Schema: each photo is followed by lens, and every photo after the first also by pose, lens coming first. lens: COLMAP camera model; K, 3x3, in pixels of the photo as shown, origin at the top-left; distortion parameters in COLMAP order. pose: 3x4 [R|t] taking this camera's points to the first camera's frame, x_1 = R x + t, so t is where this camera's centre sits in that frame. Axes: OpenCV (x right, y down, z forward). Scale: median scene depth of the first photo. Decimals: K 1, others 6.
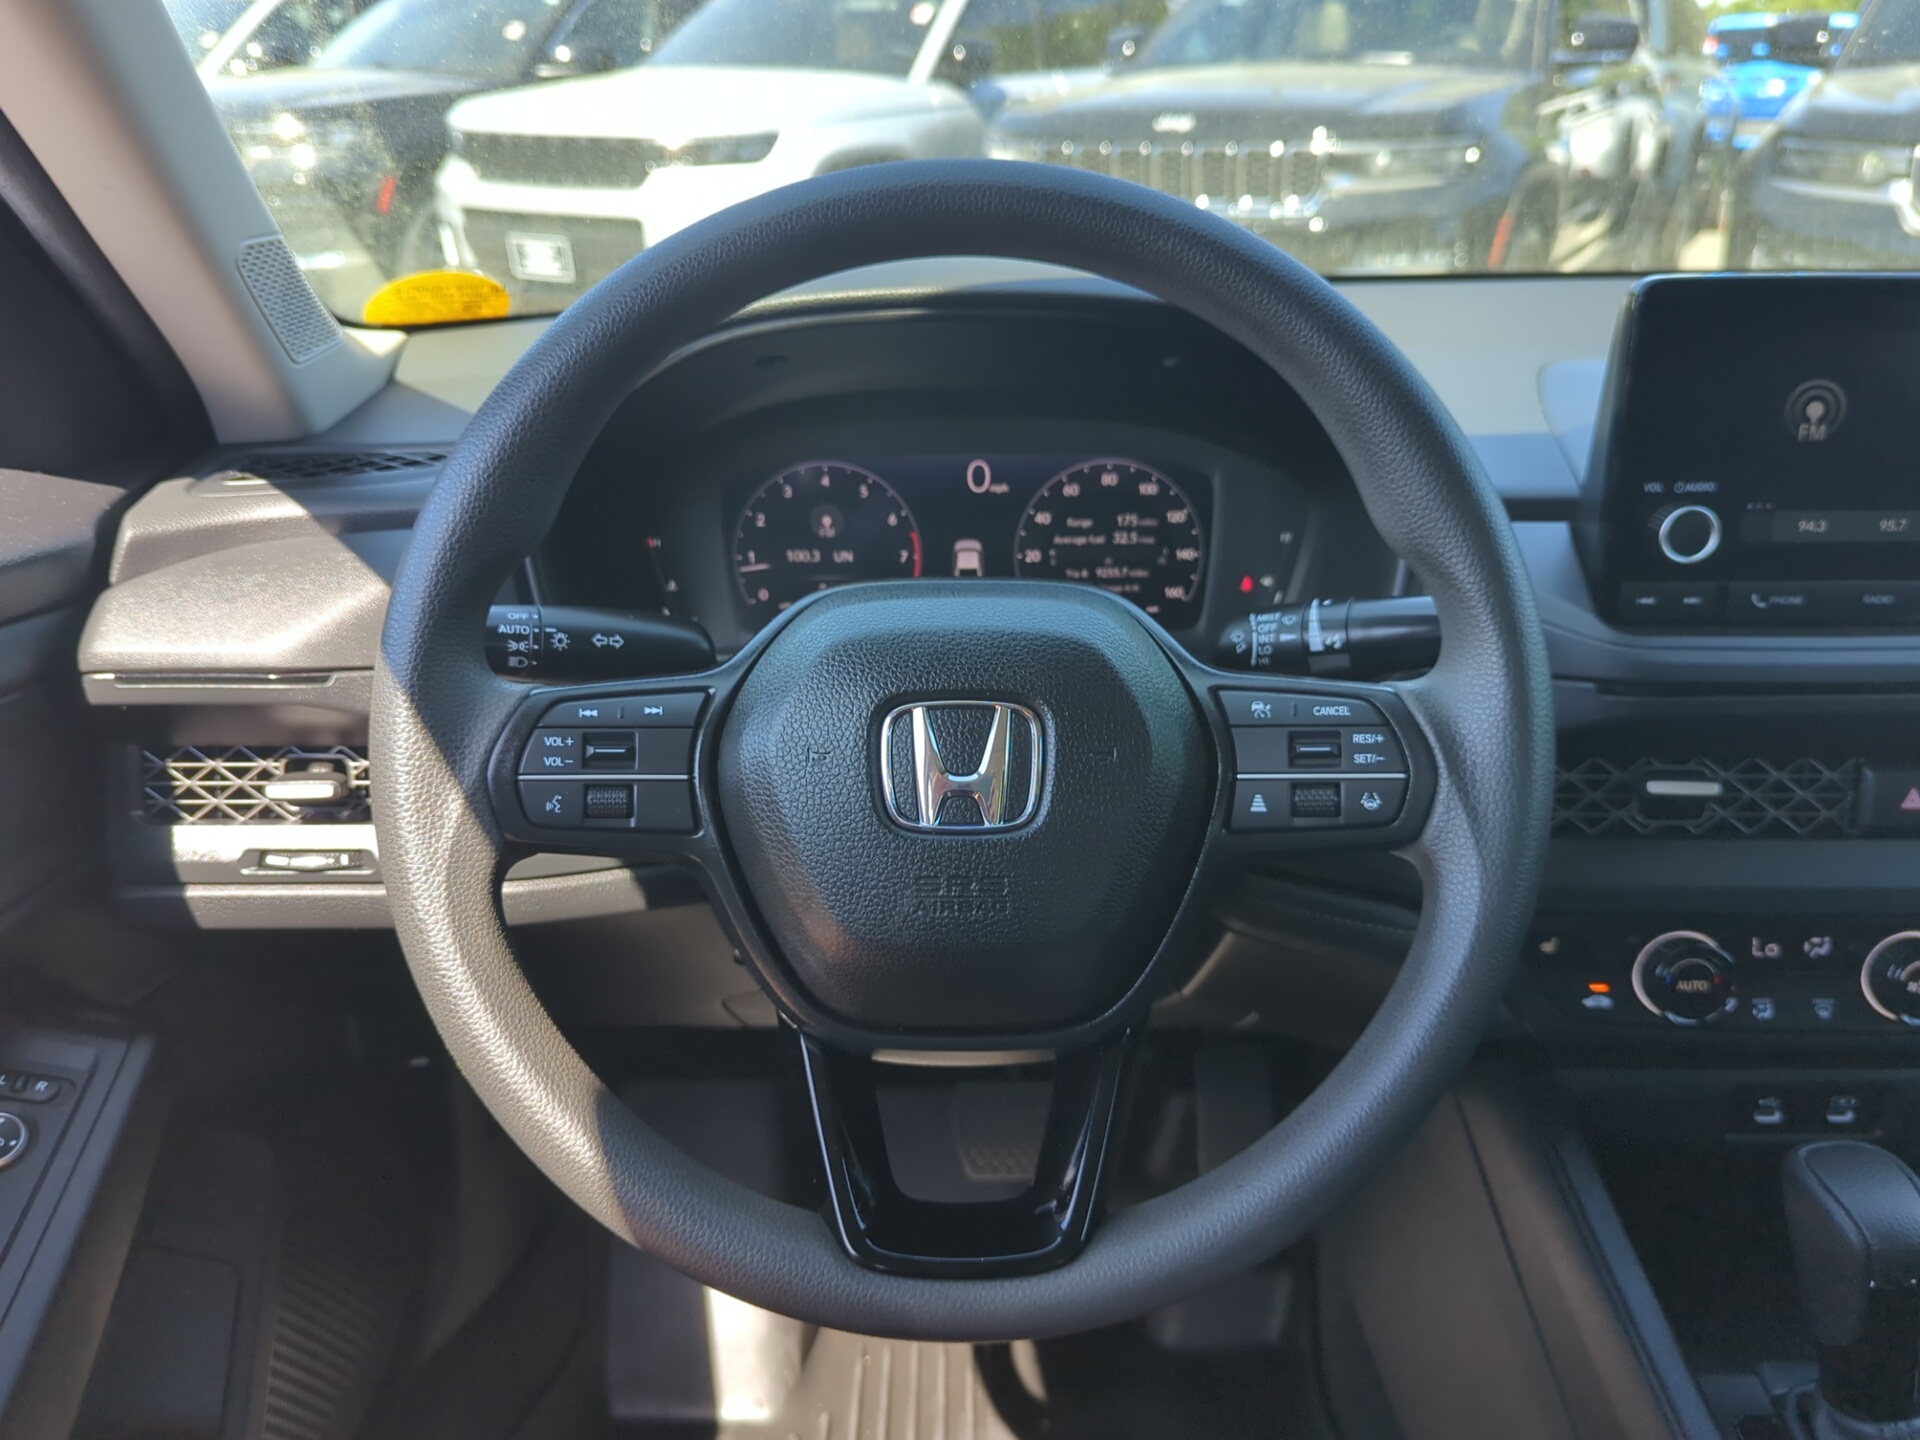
lens RADIAL K [[1564.2, 0, 970.8], [0, 1564.2, 713.4], [0, 0, 1]] dist [0.042915, -0.072823]
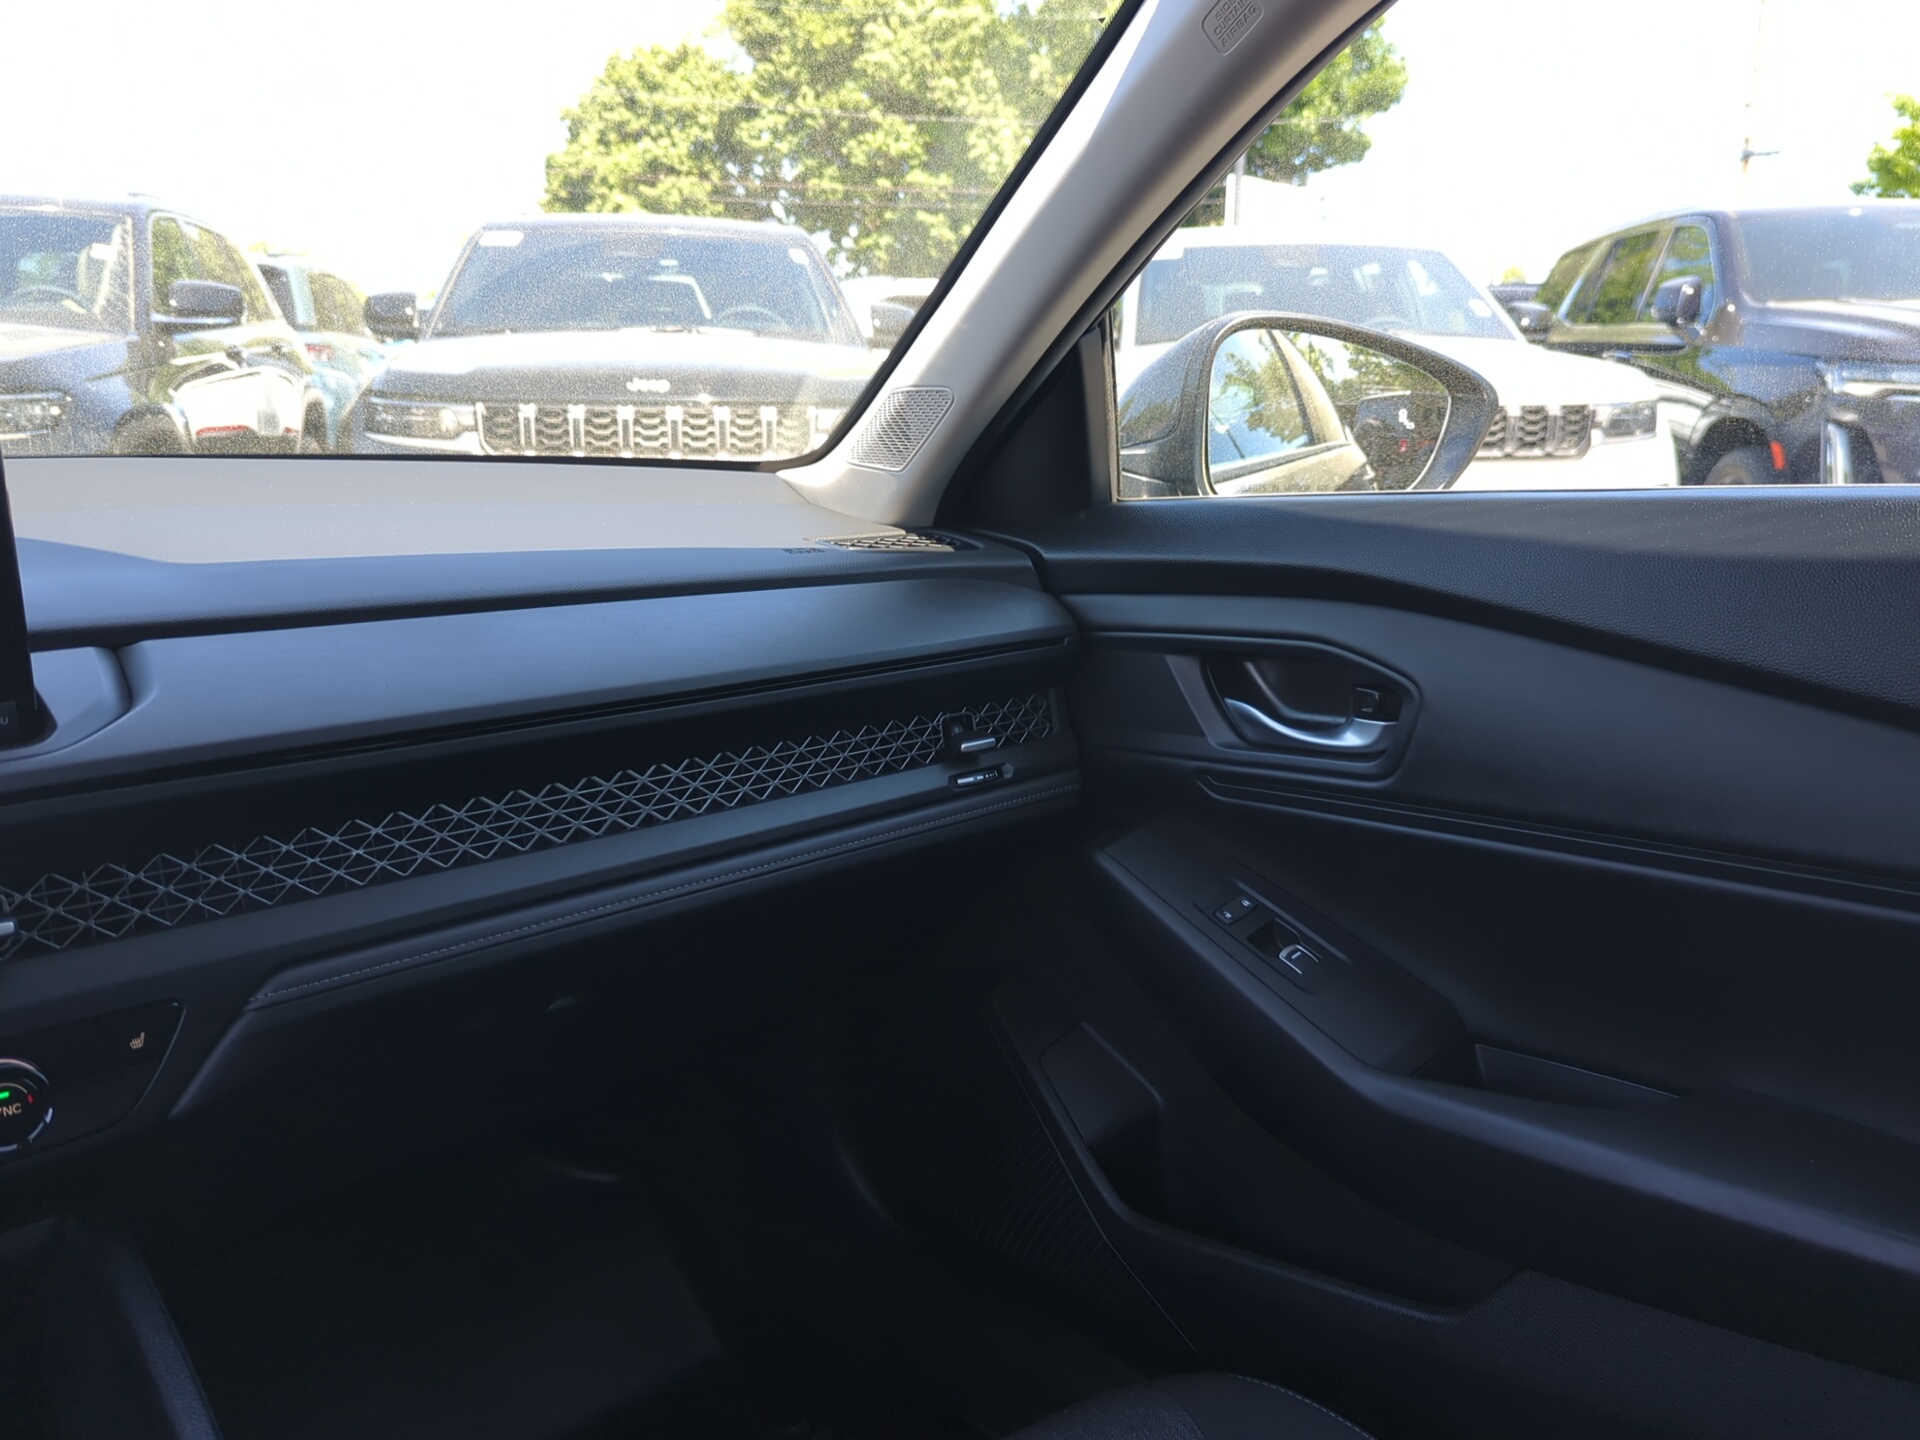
lens RADIAL K [[1541.4, 0, 981.4], [0, 1541.4, 690.4], [0, 0, 1]] dist [0.050809, -0.056191]
pose [[0.727908, -0.115363, 0.675900, 0.558610], [0.228815, 0.970107, -0.080844, 0.134093], [-0.646369, 0.213503, 0.732546, -0.170347]]
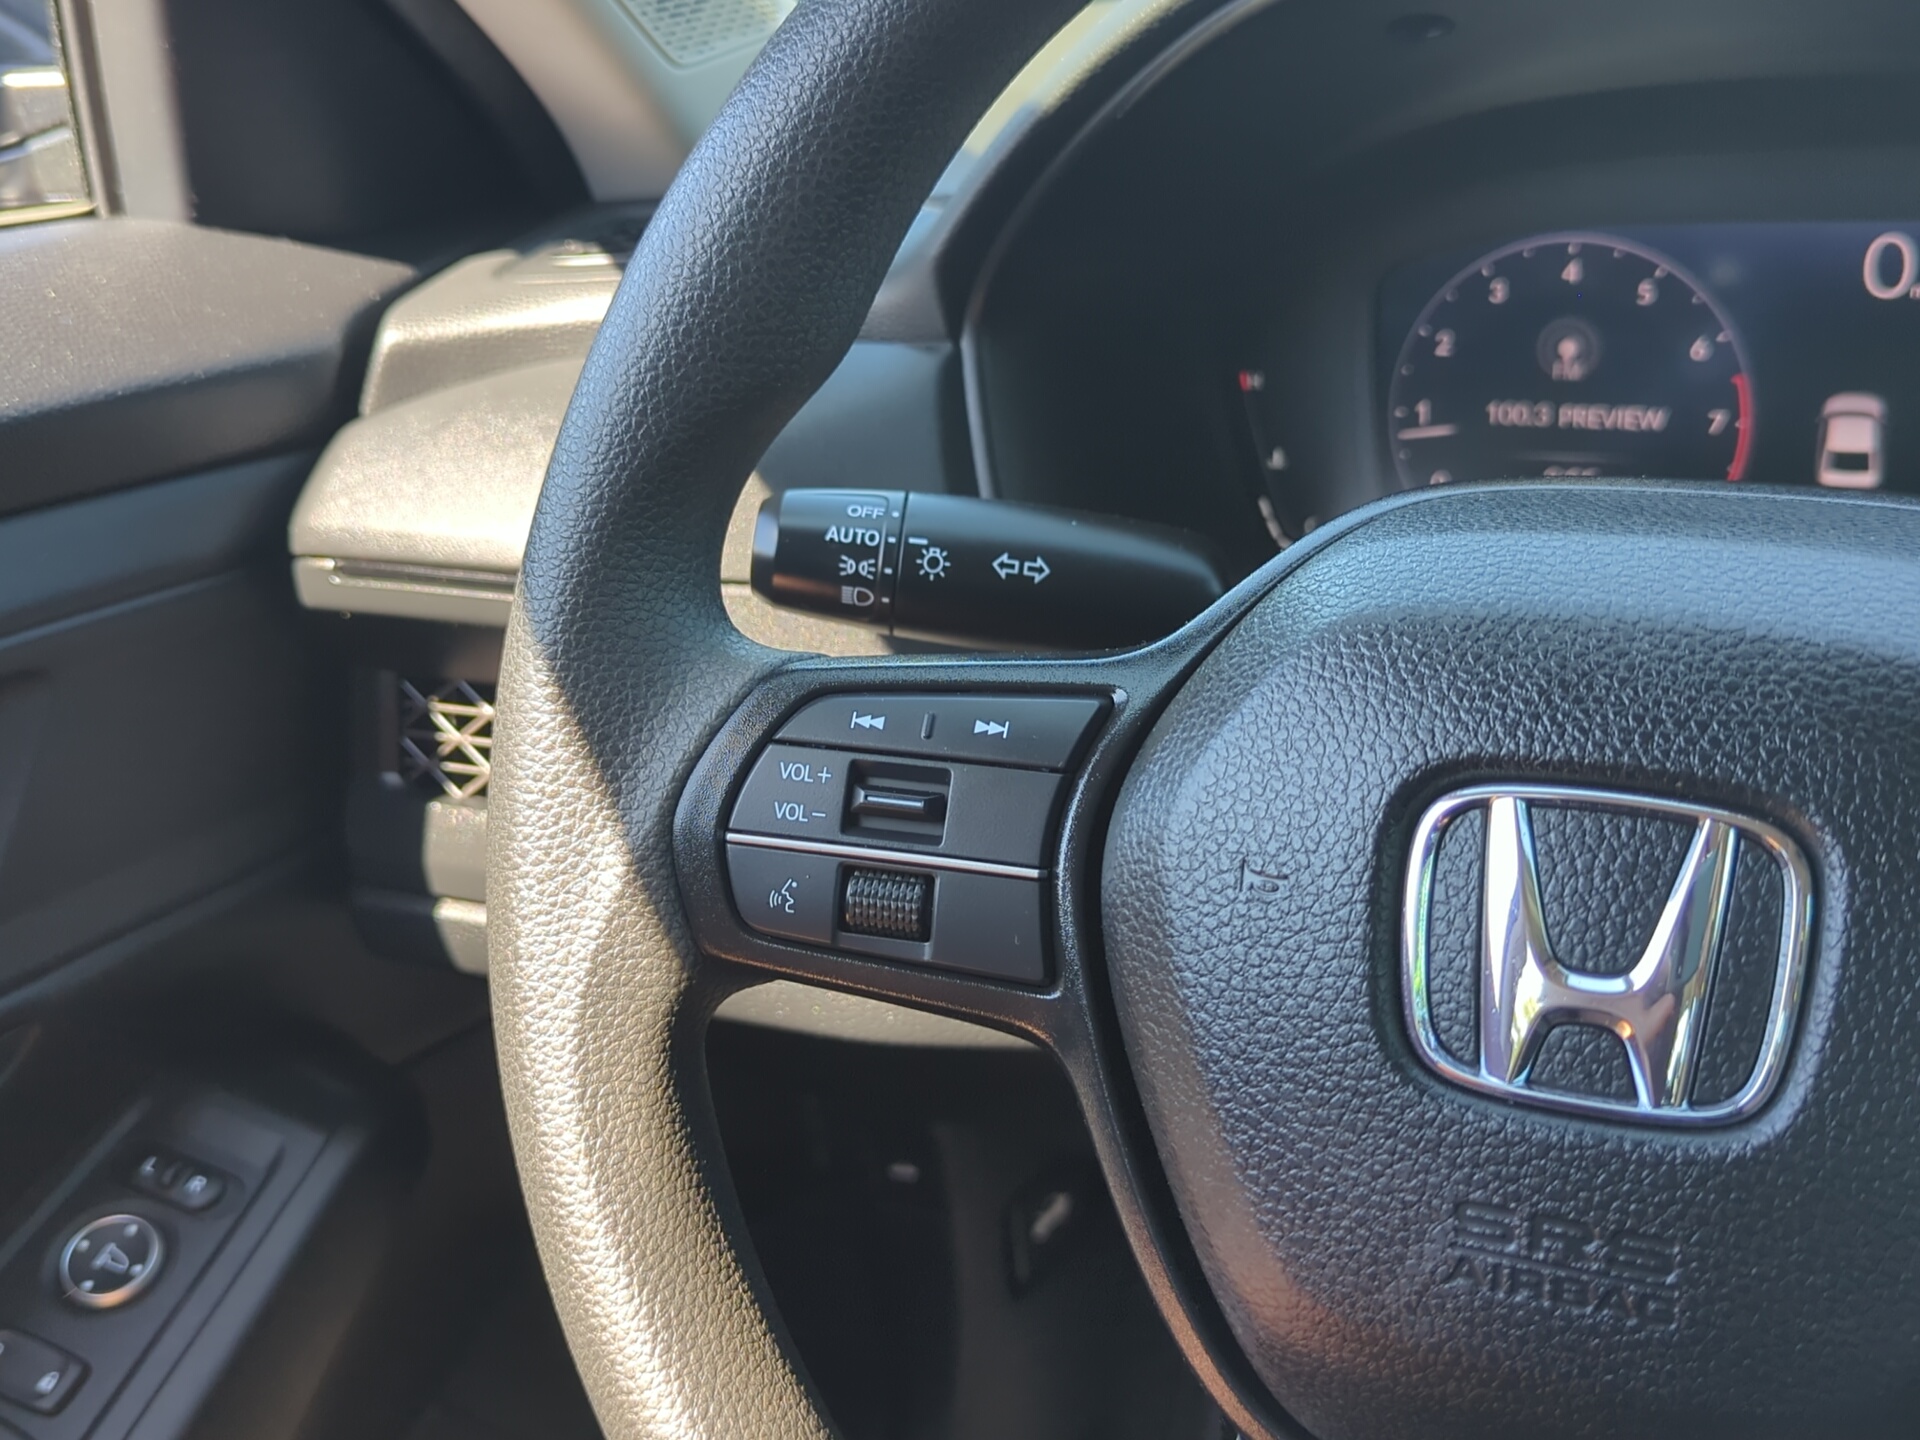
lens RADIAL K [[2206.3, 0, 958.8], [0, 2206.3, 686.4], [0, 0, 1]] dist [0.007110, -0.019408]
pose [[0.898295, 0.093644, -0.429298, 0.064685], [-0.079827, 0.995548, 0.050126, -0.038649], [0.432080, -0.010758, 0.901771, 0.302647]]
